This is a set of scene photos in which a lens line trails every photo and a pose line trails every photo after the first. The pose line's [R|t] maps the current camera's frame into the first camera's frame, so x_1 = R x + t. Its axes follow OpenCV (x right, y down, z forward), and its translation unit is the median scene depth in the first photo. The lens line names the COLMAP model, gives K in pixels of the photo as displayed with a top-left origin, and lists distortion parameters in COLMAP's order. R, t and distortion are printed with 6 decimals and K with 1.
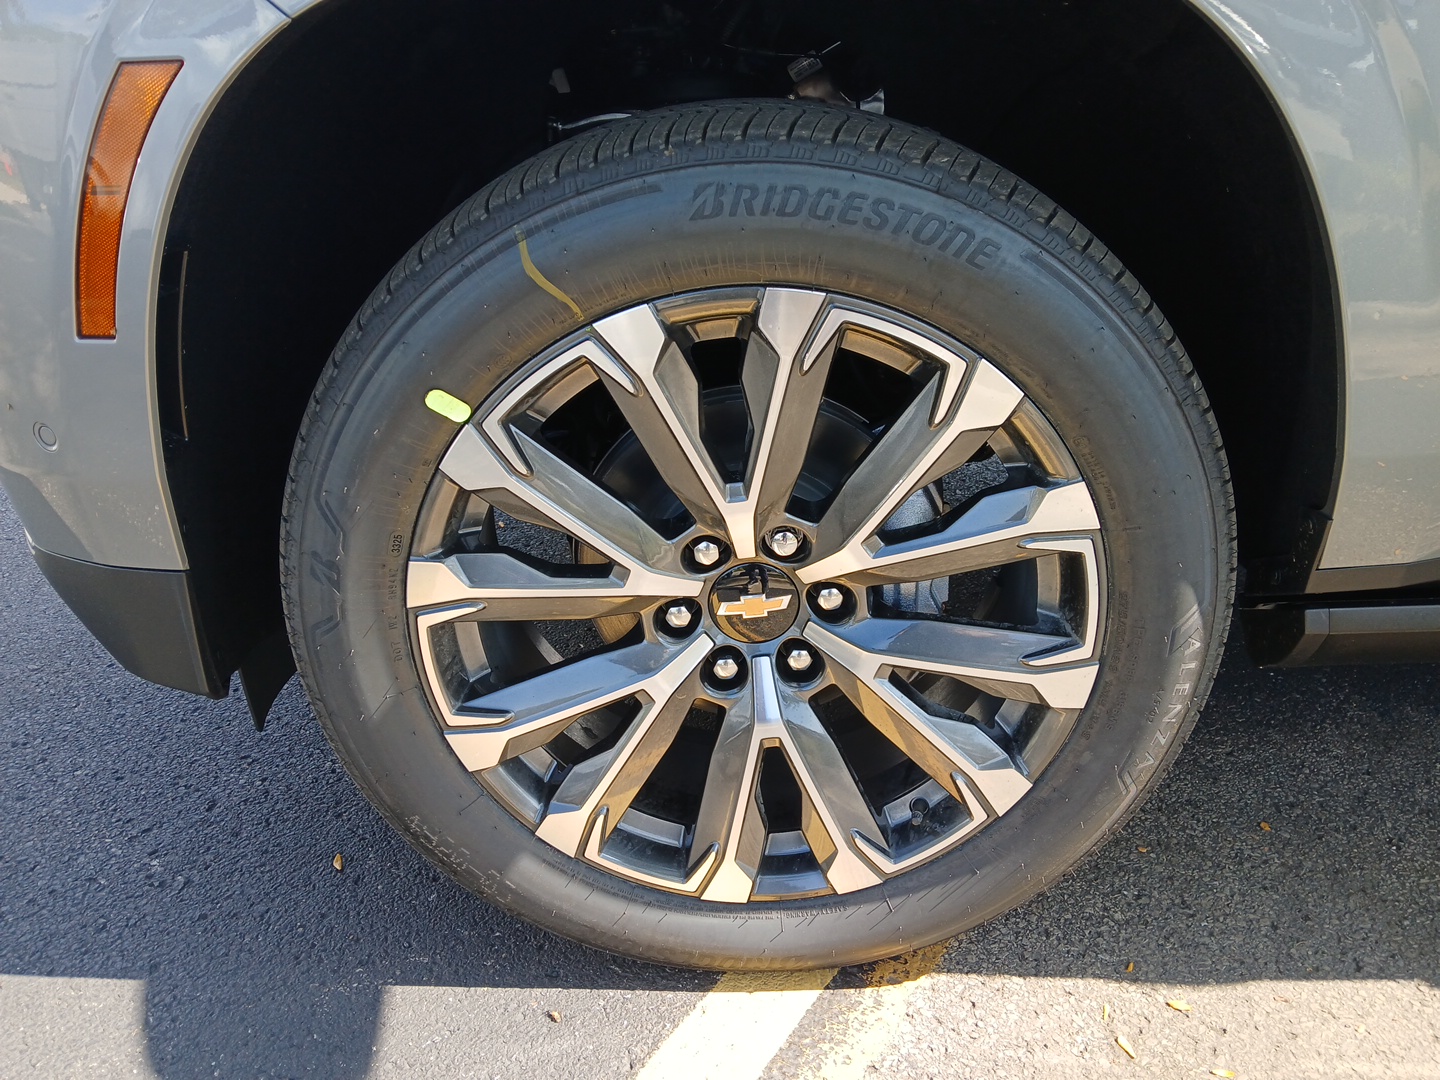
lens RADIAL K [[1125.1, 0, 723.4], [0, 1125.1, 544.2], [0, 0, 1]] dist [0.050193, -0.089259]
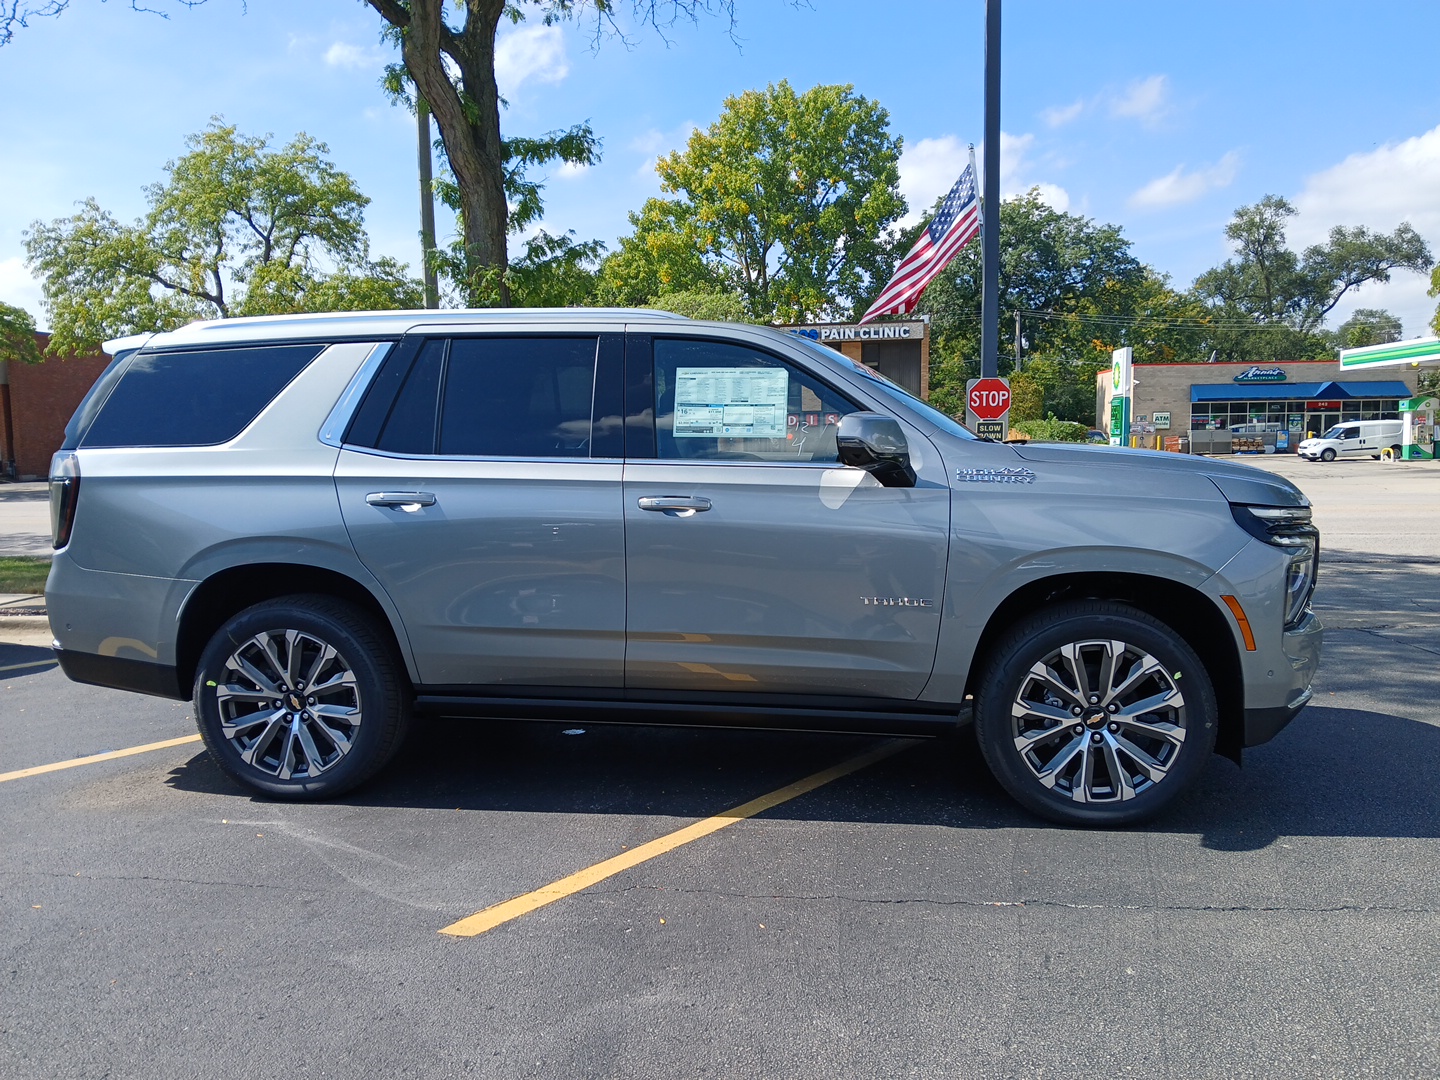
lens RADIAL K [[1125.1, 0, 723.4], [0, 1125.1, 544.2], [0, 0, 1]] dist [0.050193, -0.089259]
pose [[0.994042, 0.014908, -0.107969, 2.284639], [-0.051950, 0.935645, -0.349097, 0.990840], [0.095816, 0.352626, 0.930846, -3.356584]]
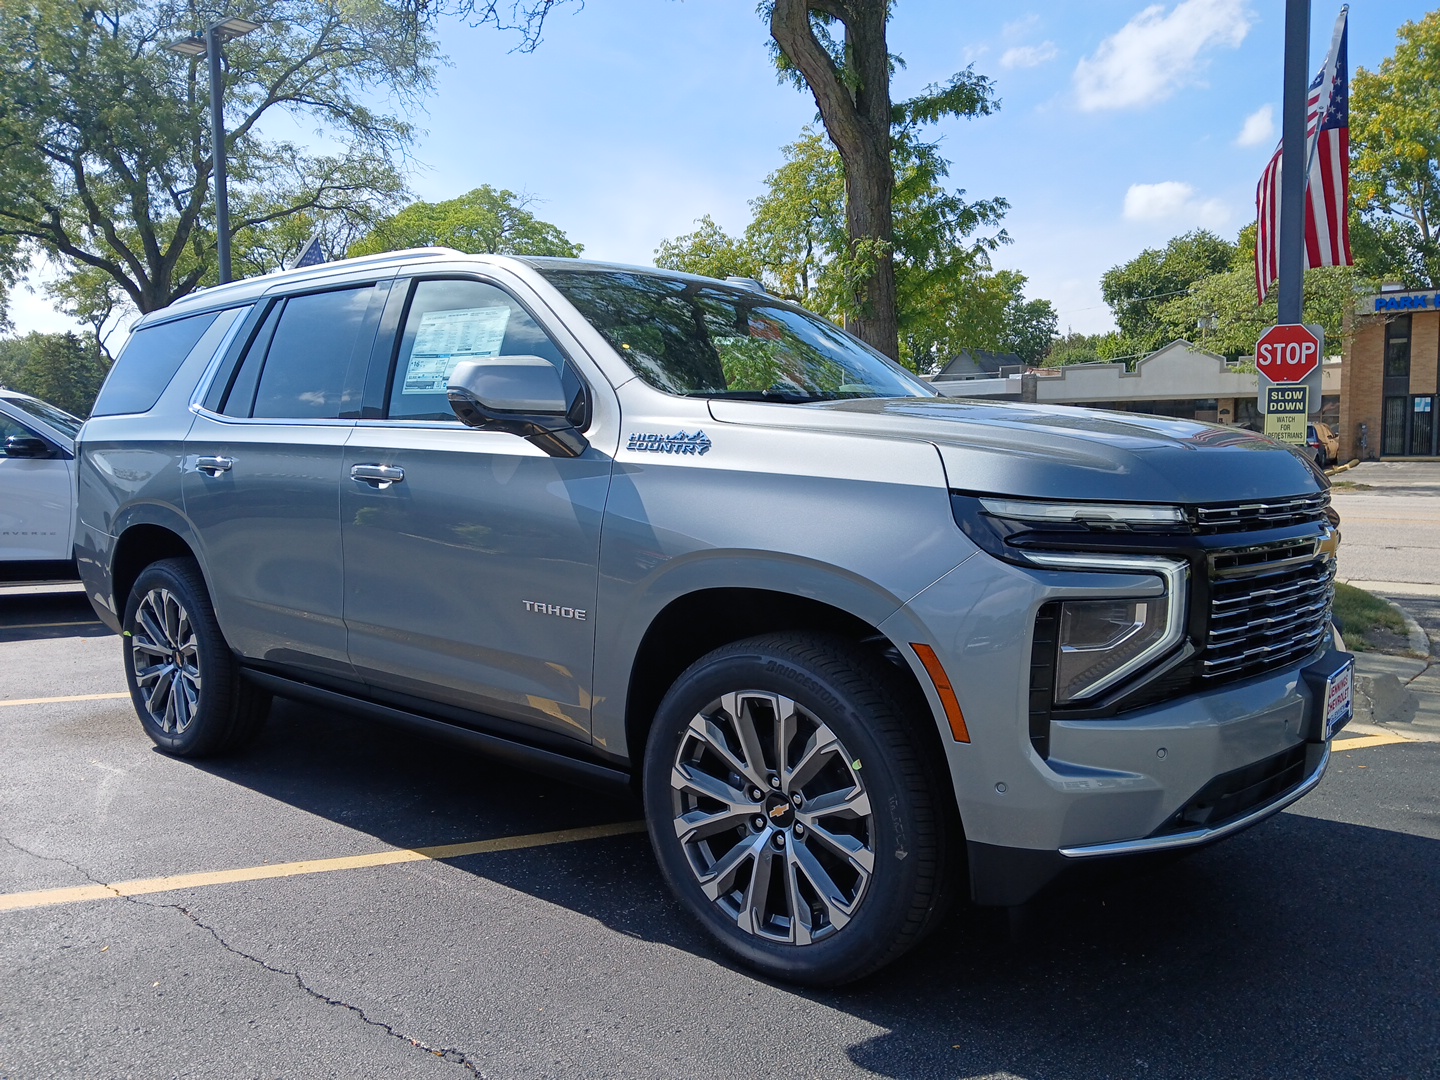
lens RADIAL K [[1125.1, 0, 723.4], [0, 1125.1, 544.2], [0, 0, 1]] dist [0.050193, -0.089259]
pose [[0.785776, 0.067596, -0.614806, 4.788974], [-0.275045, 0.928508, -0.249445, 0.169665], [0.553991, 0.365107, 0.748192, -1.446739]]
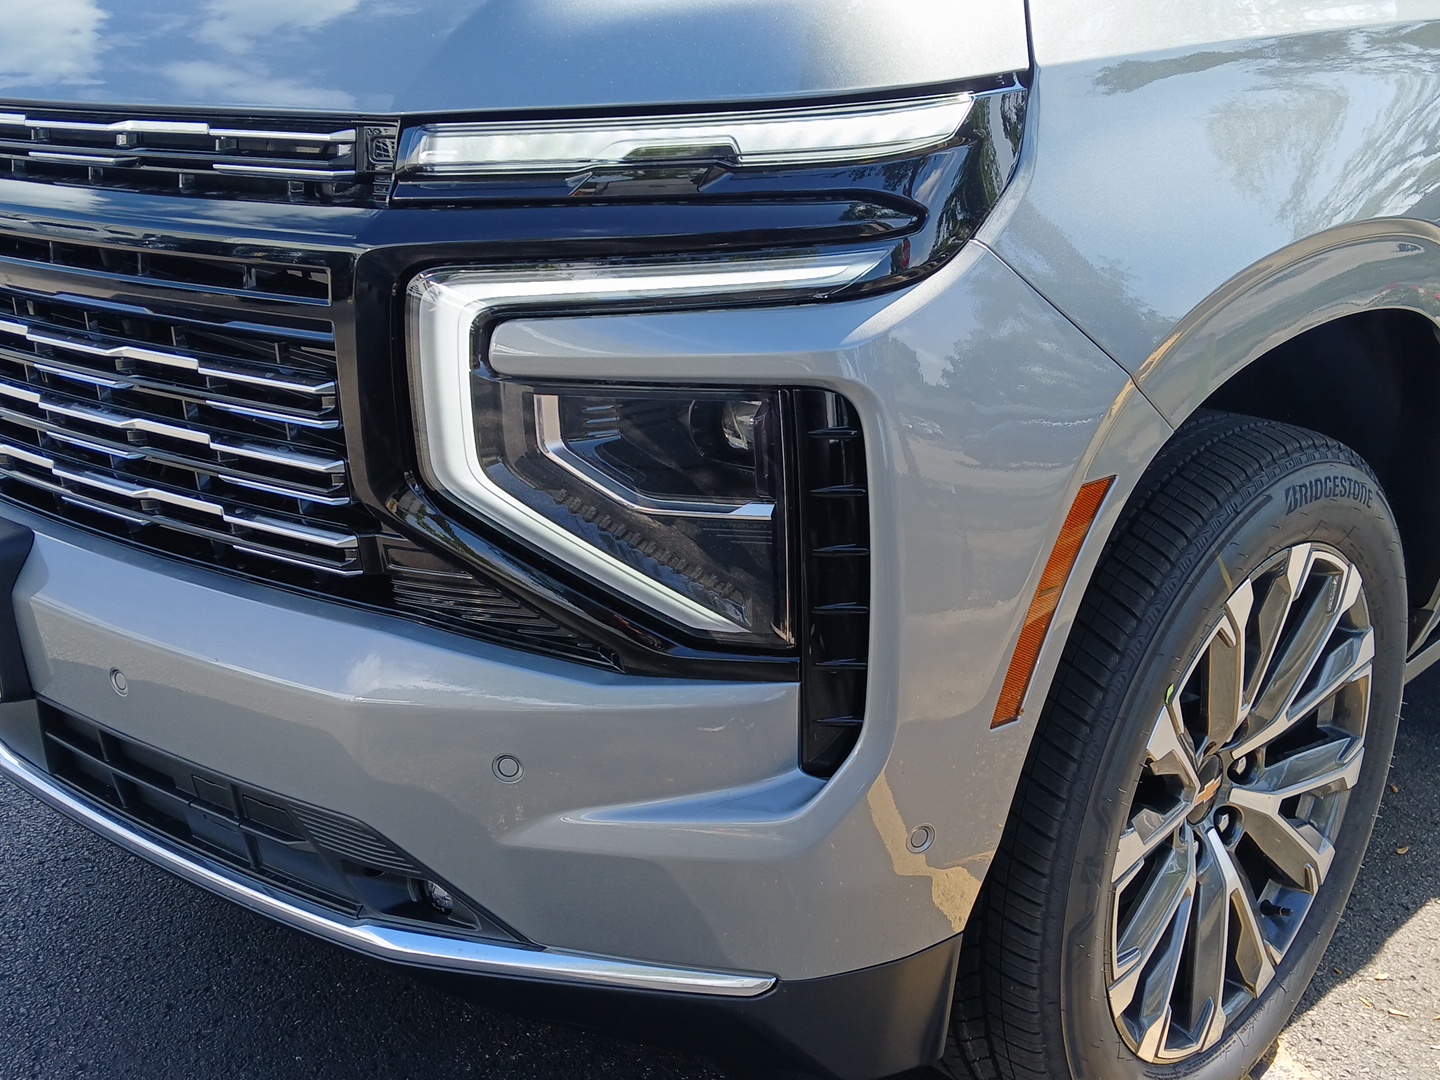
lens RADIAL K [[1553.9, 0, 724.3], [0, 1553.9, 568.2], [0, 0, 1]] dist [0.101695, -0.260218]
pose [[0.688652, -0.225522, 0.689129, -1.569072], [0.305839, 0.952065, 0.005942, -0.375017], [-0.657435, 0.206671, 0.724615, 0.042759]]
